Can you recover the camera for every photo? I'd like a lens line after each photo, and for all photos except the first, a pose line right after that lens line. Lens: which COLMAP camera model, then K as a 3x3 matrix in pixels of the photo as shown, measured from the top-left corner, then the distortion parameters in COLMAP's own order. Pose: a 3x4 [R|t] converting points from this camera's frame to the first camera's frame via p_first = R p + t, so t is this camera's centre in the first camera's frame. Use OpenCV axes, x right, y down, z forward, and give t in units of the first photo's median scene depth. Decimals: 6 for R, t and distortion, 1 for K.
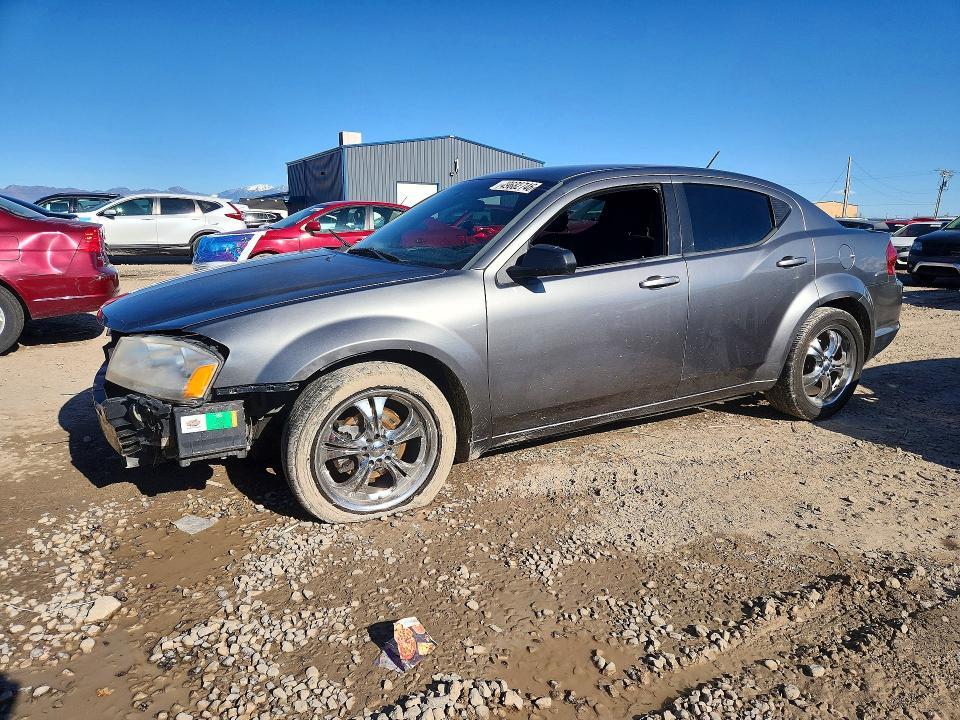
lens RADIAL K [[777.9, 0, 479.9], [0, 777.9, 361.0], [0, 0, 1]] dist [0.012563, 0.005718]
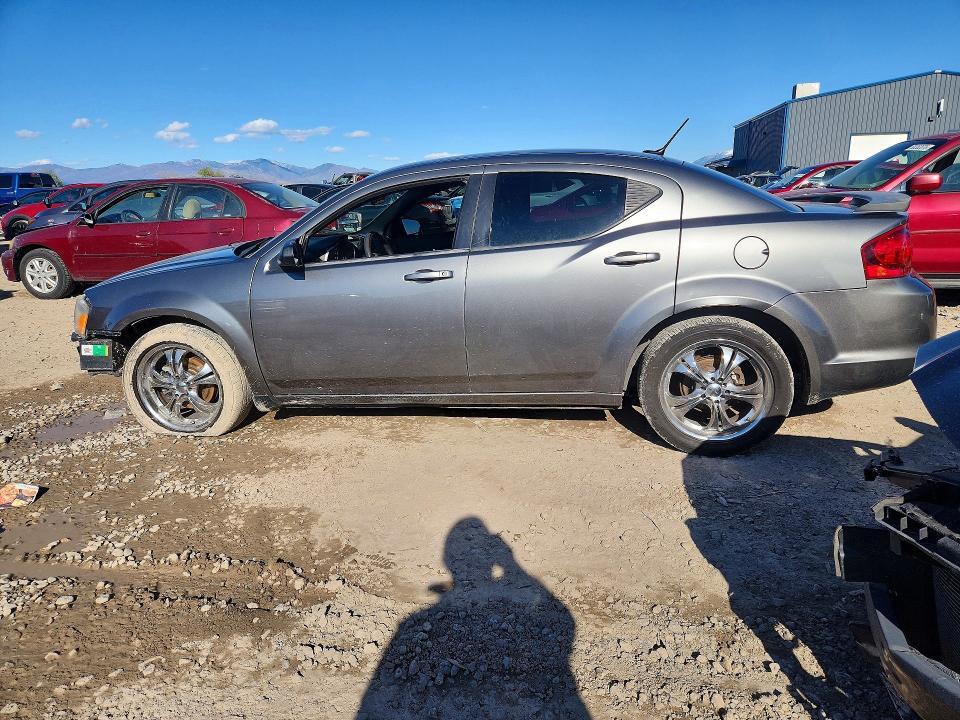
lens RADIAL K [[737.9, 0, 407.0], [0, 737.9, 357.7], [0, 0, 1]] dist [0.000184, 0.015805]
pose [[0.694893, 0.132723, -0.706759, 0.856166], [-0.090703, 0.991148, 0.096948, -0.081631], [0.713370, -0.003264, 0.700780, 0.286623]]
